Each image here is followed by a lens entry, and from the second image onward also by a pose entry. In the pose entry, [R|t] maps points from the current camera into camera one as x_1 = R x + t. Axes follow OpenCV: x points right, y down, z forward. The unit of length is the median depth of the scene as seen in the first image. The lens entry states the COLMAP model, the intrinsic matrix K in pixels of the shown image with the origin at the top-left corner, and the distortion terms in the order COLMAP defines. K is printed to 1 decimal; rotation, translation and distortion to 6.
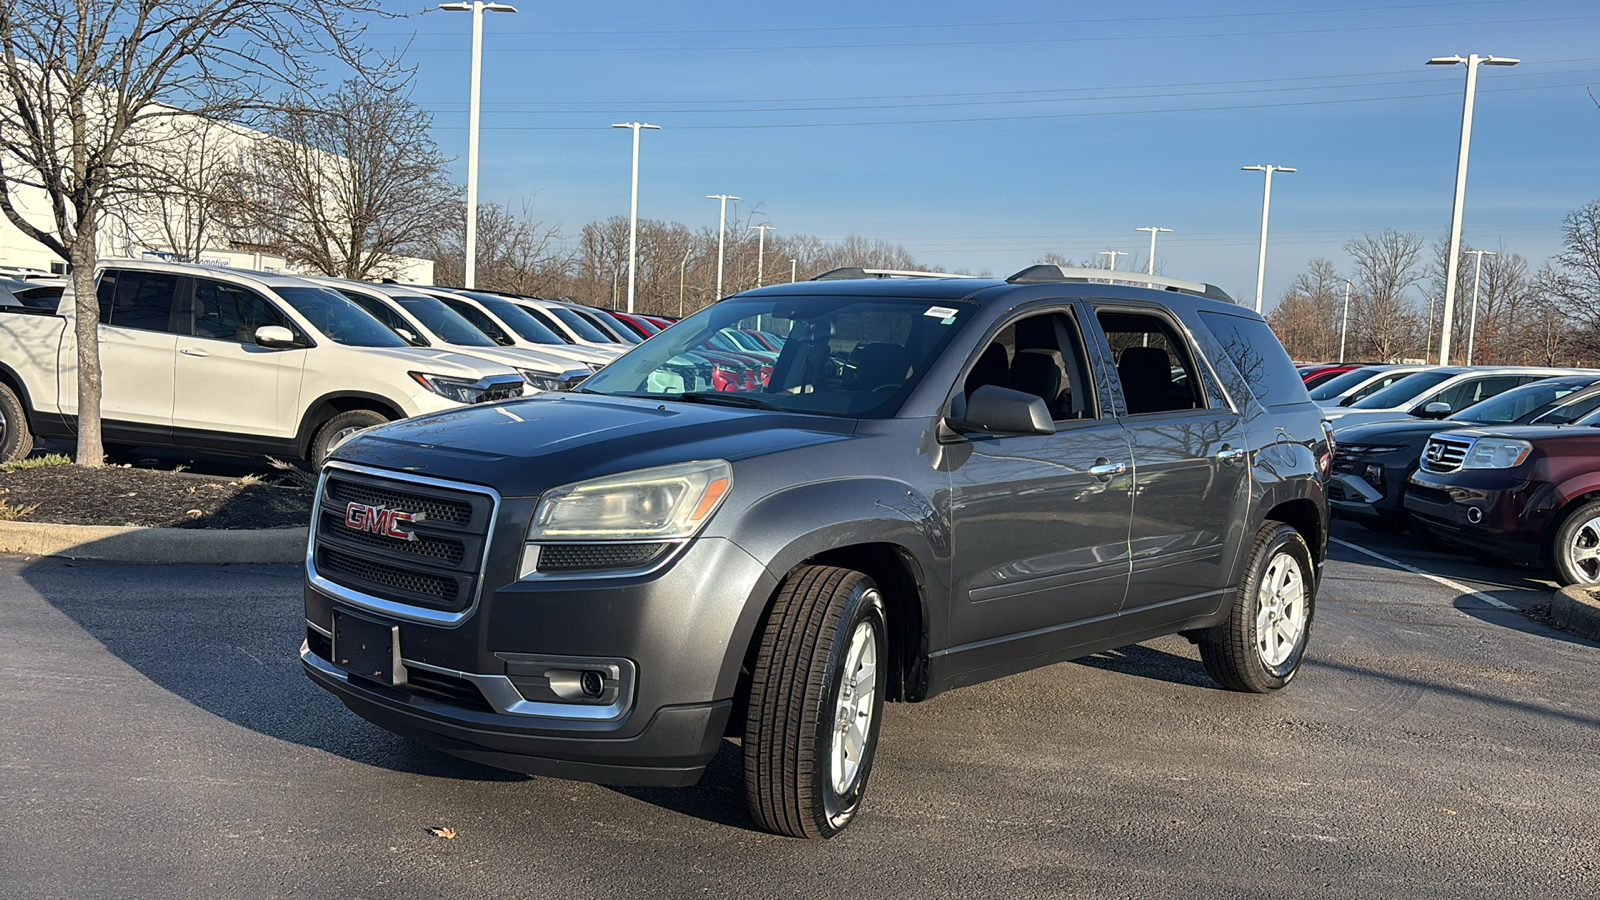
lens RADIAL K [[1394.7, 0, 767.7], [0, 1394.7, 432.8], [0, 0, 1]] dist [0.025866, -0.021479]
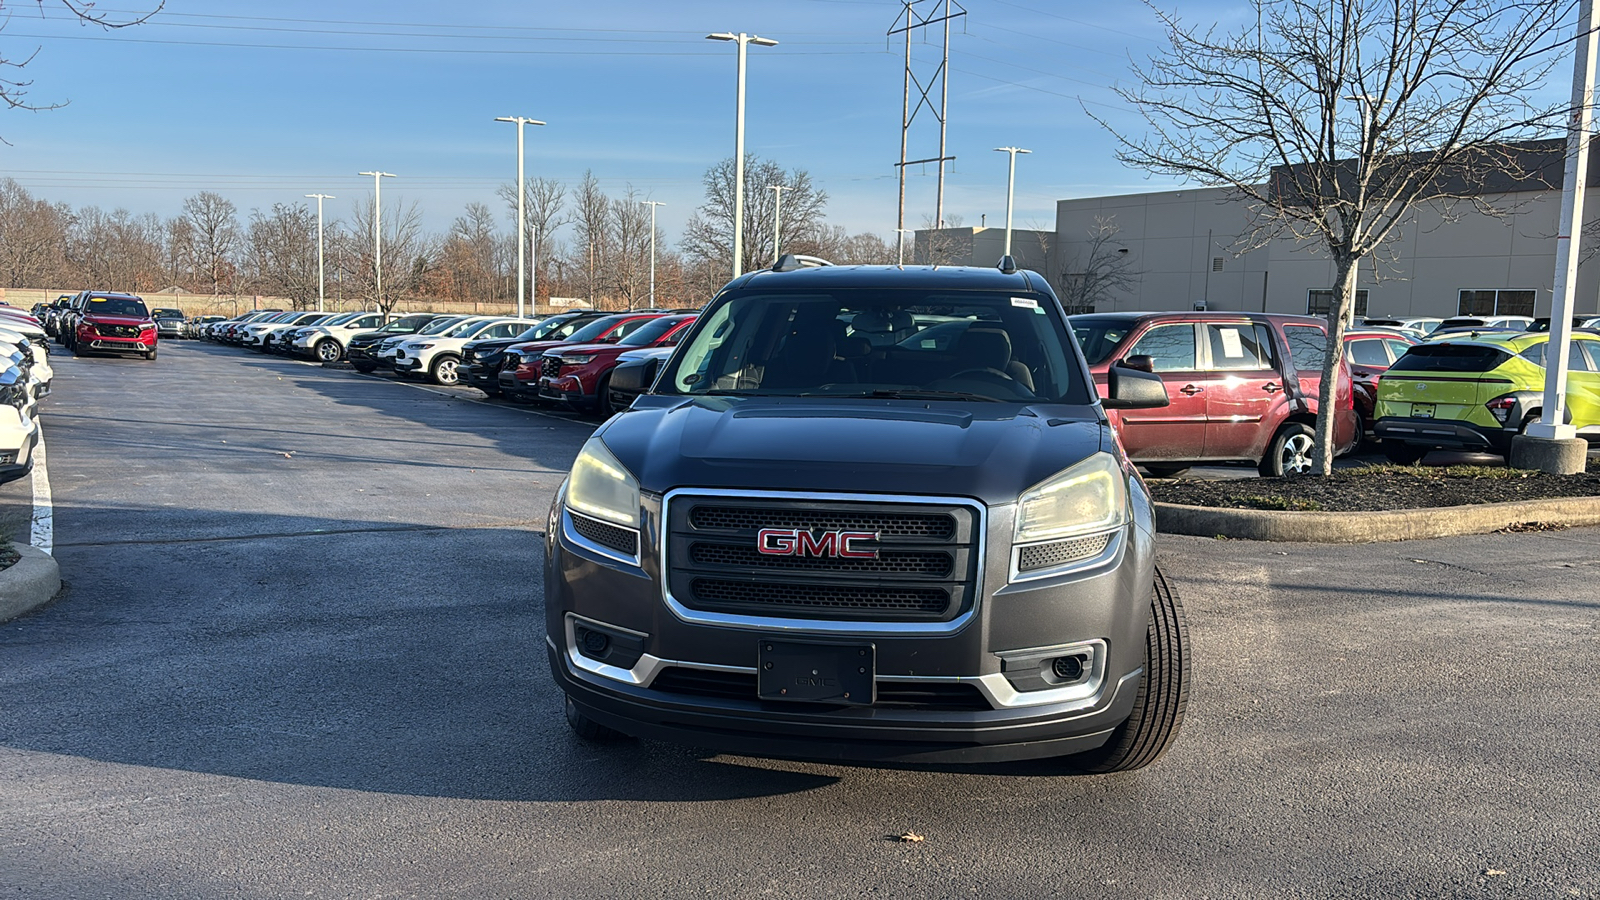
lens RADIAL K [[1394.7, 0, 796.8], [0, 1394.7, 484.7], [0, 0, 1]] dist [0.025866, -0.021479]
pose [[0.814403, -0.097777, 0.572003, -0.143131], [0.052724, 0.994093, 0.094860, -0.012038], [-0.577899, -0.047096, 0.814748, 0.037678]]
